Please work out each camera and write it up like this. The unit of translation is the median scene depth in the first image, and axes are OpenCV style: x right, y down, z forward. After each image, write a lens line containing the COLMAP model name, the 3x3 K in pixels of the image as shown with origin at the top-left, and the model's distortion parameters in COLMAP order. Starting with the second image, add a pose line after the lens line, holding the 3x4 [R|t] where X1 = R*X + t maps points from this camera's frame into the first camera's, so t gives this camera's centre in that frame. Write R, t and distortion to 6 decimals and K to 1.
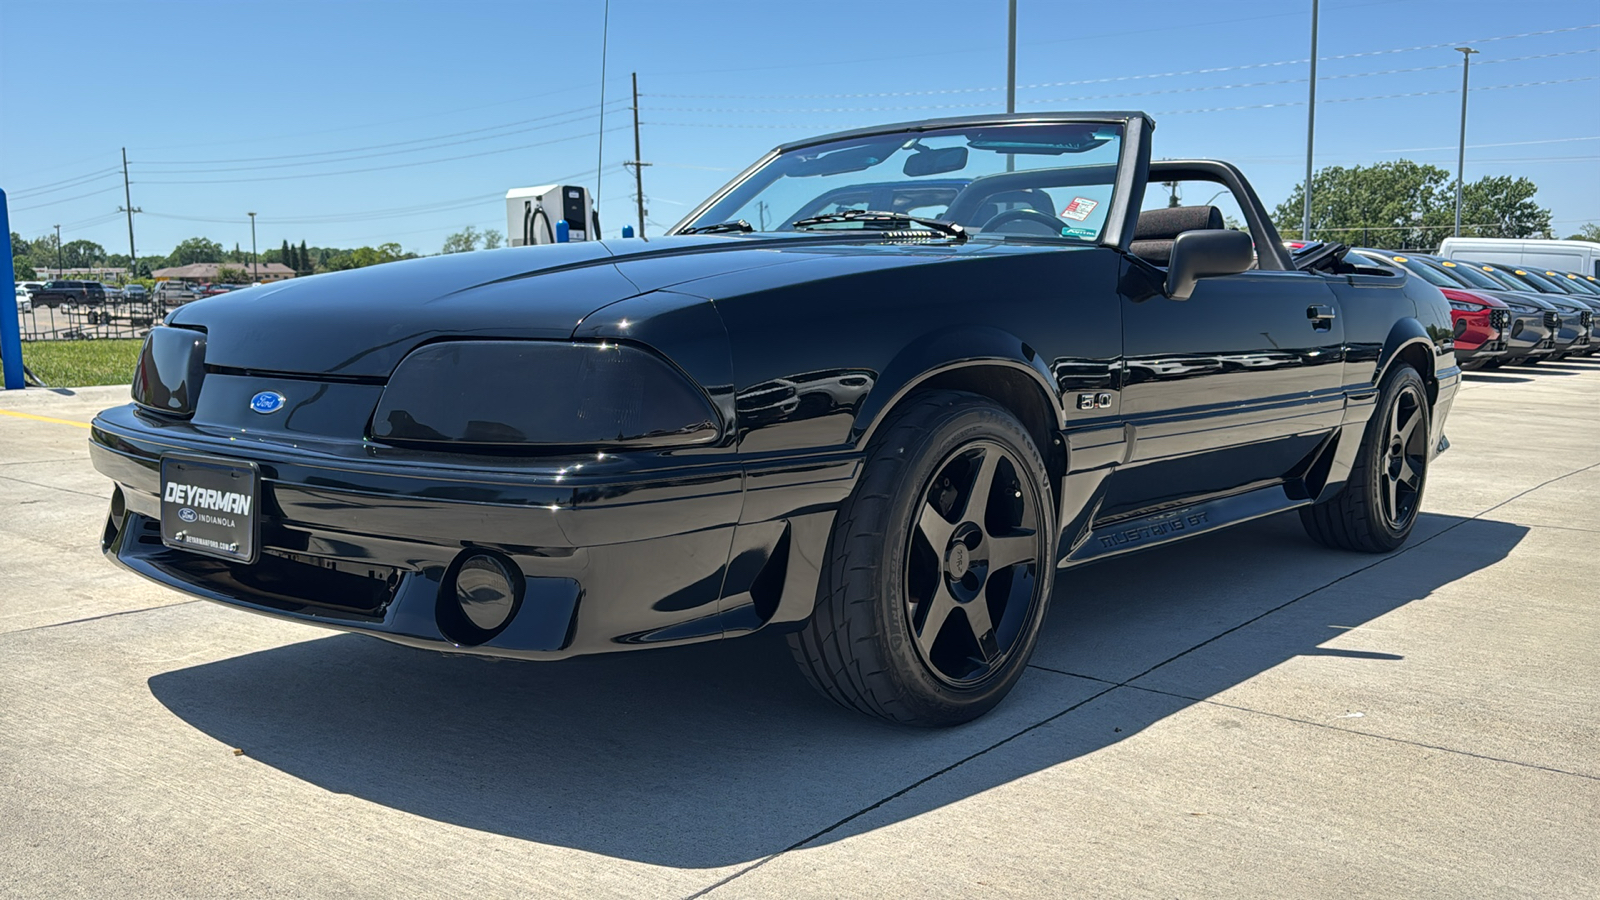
lens RADIAL K [[1429.1, 0, 800.0], [0, 1429.1, 450.0], [0, 0, 1]] dist [0.027010, -0.004087]
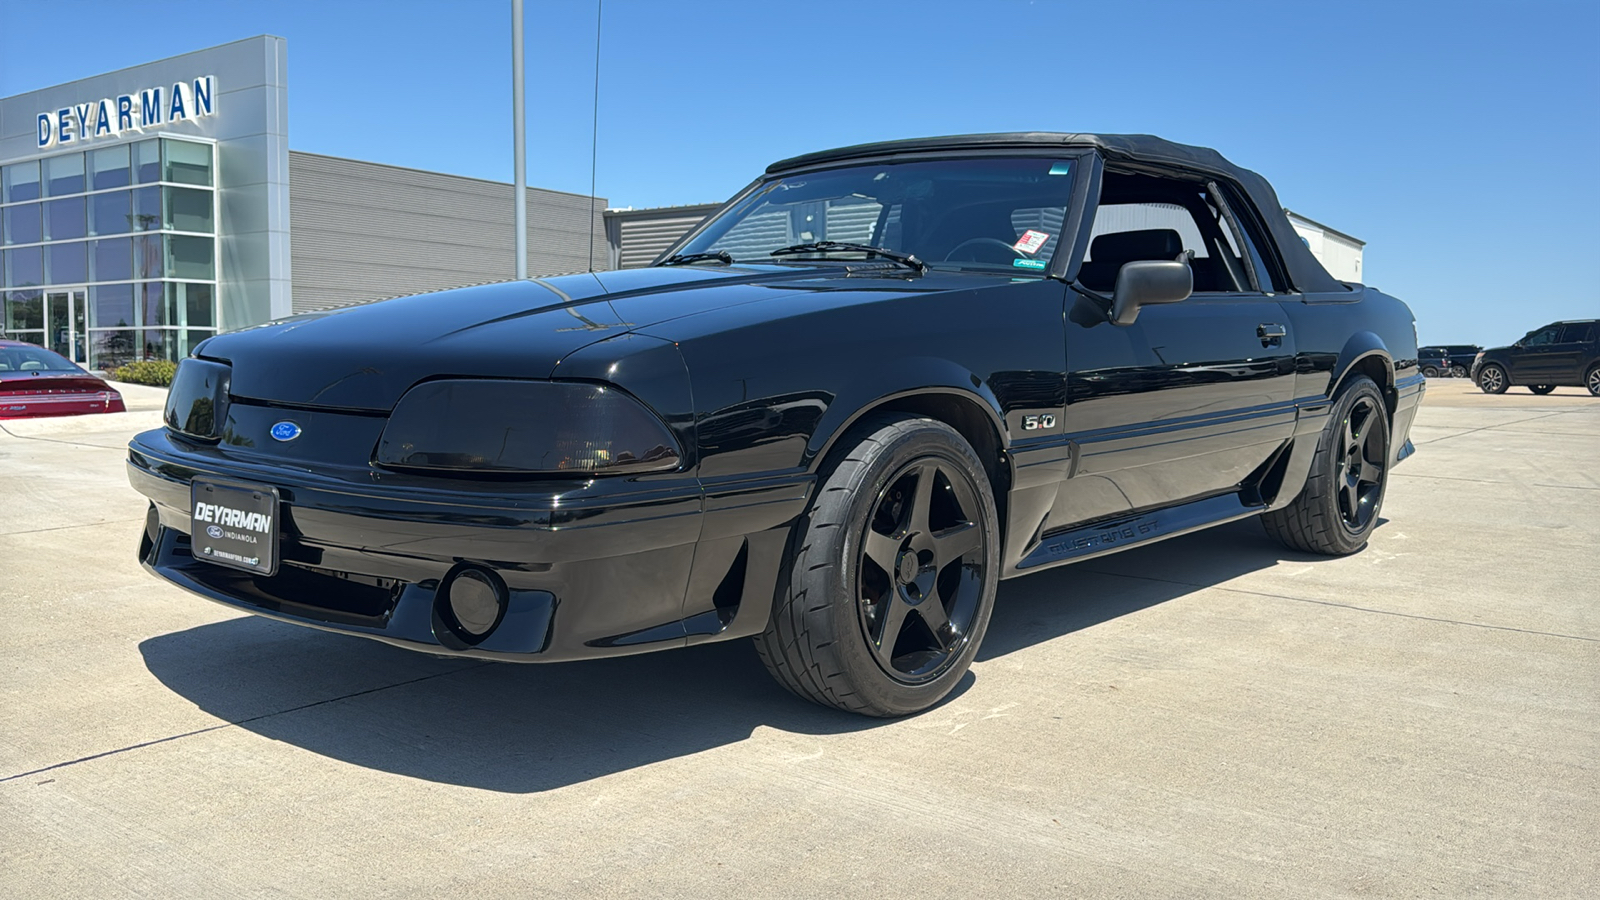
lens RADIAL K [[1445.2, 0, 800.0], [0, 1445.2, 450.0], [0, 0, 1]] dist [0.004369, 0.002654]
pose [[0.999858, -0.004175, -0.016329, 0.046648], [0.004248, 0.999981, 0.004481, -0.020650], [0.016310, -0.004550, 0.999857, -0.115978]]
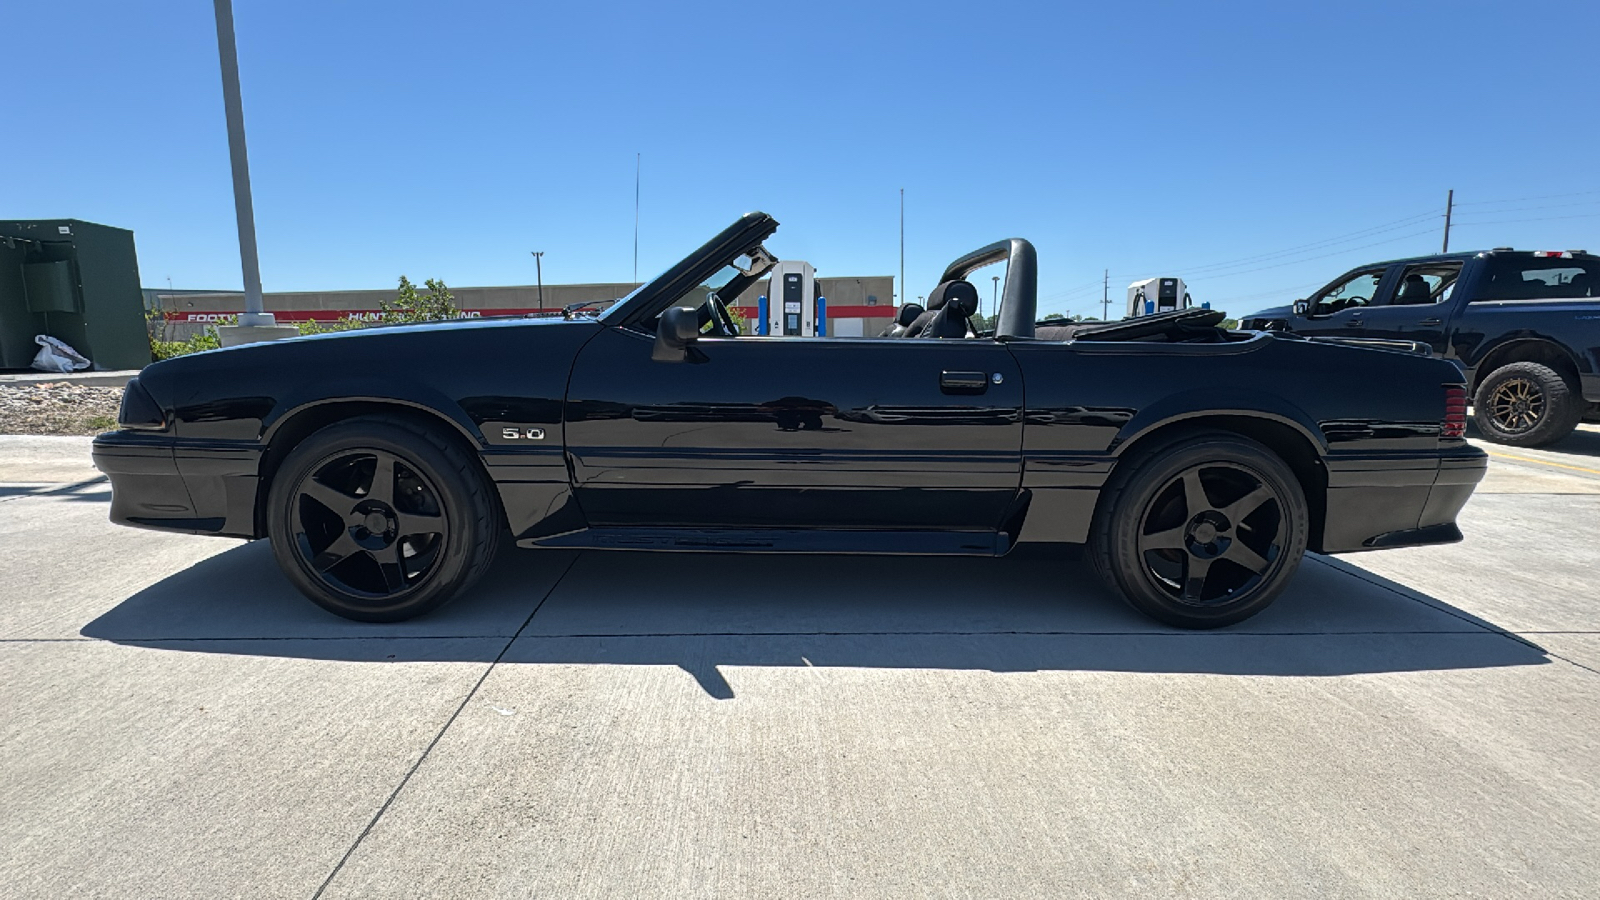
lens RADIAL K [[744.8, 0, 800.0], [0, 744.8, 450.0], [0, 0, 1]] dist [-0.006372, -0.000315]
pose [[0.640868, 0.111866, -0.759456, 1.074967], [-0.087049, 0.993534, 0.072888, -0.108555], [0.762699, 0.019399, 0.646462, 0.849963]]
